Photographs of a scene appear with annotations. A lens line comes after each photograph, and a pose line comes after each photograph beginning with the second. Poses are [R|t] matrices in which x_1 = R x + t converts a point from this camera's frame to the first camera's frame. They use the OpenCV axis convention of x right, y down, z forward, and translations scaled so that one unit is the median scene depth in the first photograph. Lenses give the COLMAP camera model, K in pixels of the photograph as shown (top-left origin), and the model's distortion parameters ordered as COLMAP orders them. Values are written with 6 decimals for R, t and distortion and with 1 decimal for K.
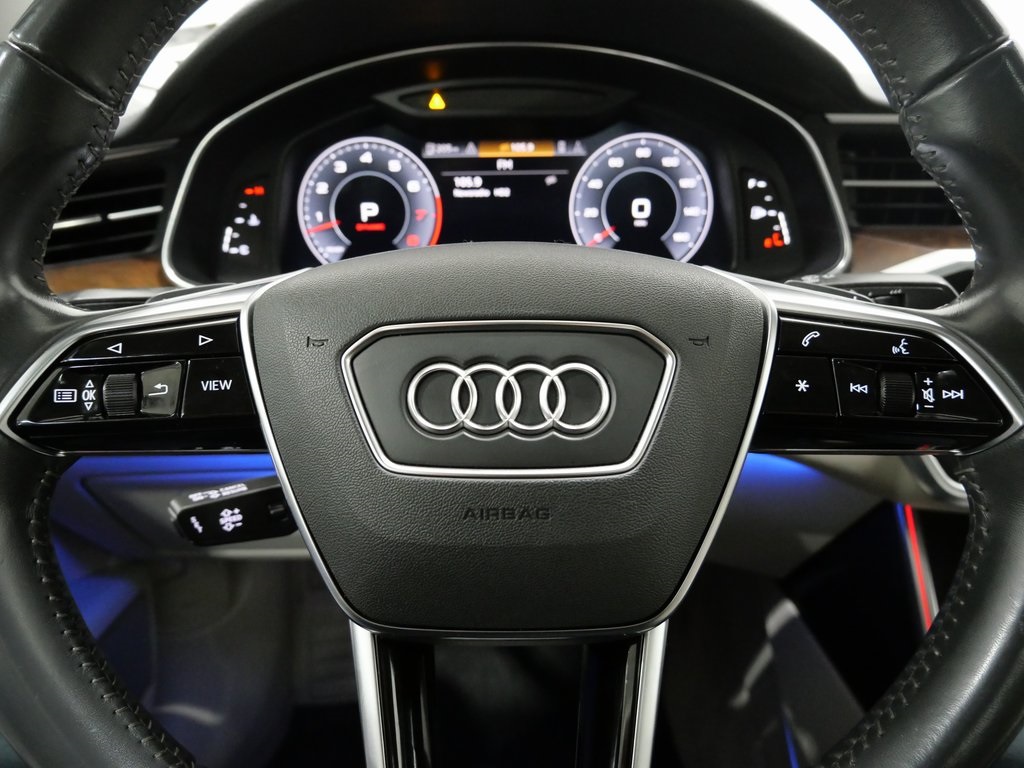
lens RADIAL K [[732.1, 0, 508.8], [0, 732.1, 383.8], [0, 0, 1]] dist [-0.047876, 0.009536]
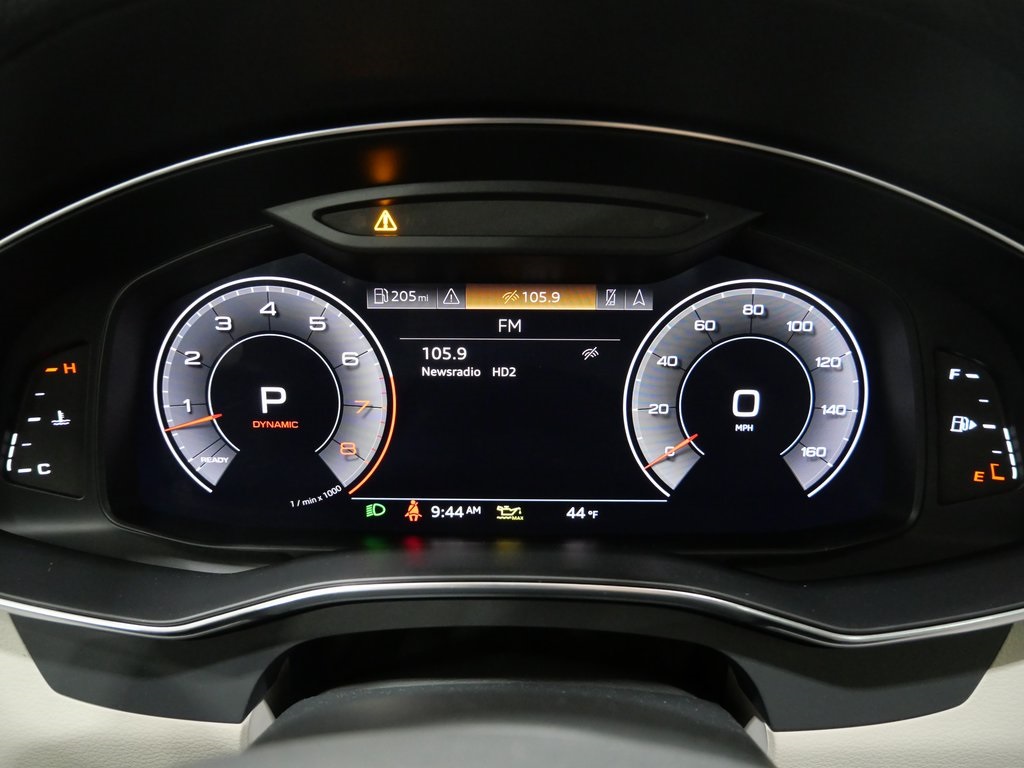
lens RADIAL K [[732.1, 0, 511.3], [0, 732.1, 383.1], [0, 0, 1]] dist [-0.047876, 0.009536]
pose [[0.999654, 0.021798, -0.014703, 0.005234], [-0.023151, 0.994803, -0.099156, -0.205456], [0.012465, 0.099462, 0.994963, 0.447943]]
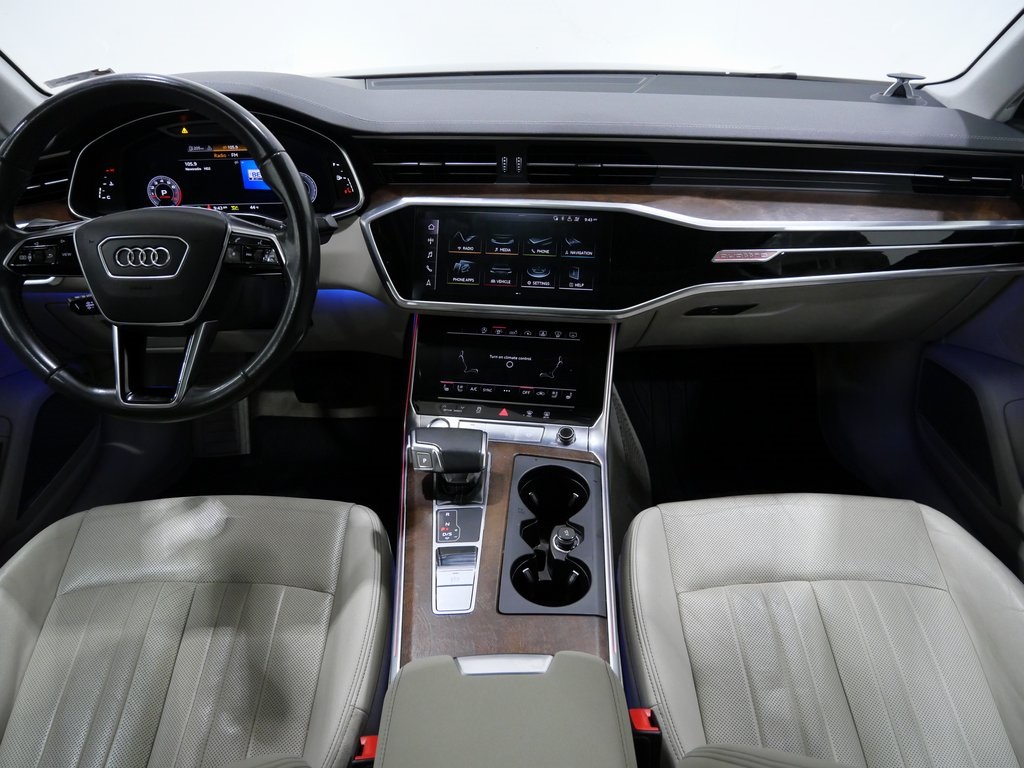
lens RADIAL K [[732.1, 0, 514.1], [0, 732.1, 382.9], [0, 0, 1]] dist [-0.047876, 0.009536]
pose [[0.999998, 0.001394, -0.001506, 0.875509], [-0.001159, 0.989342, 0.145608, 0.053626], [0.001693, -0.145605, 0.989341, -1.245960]]
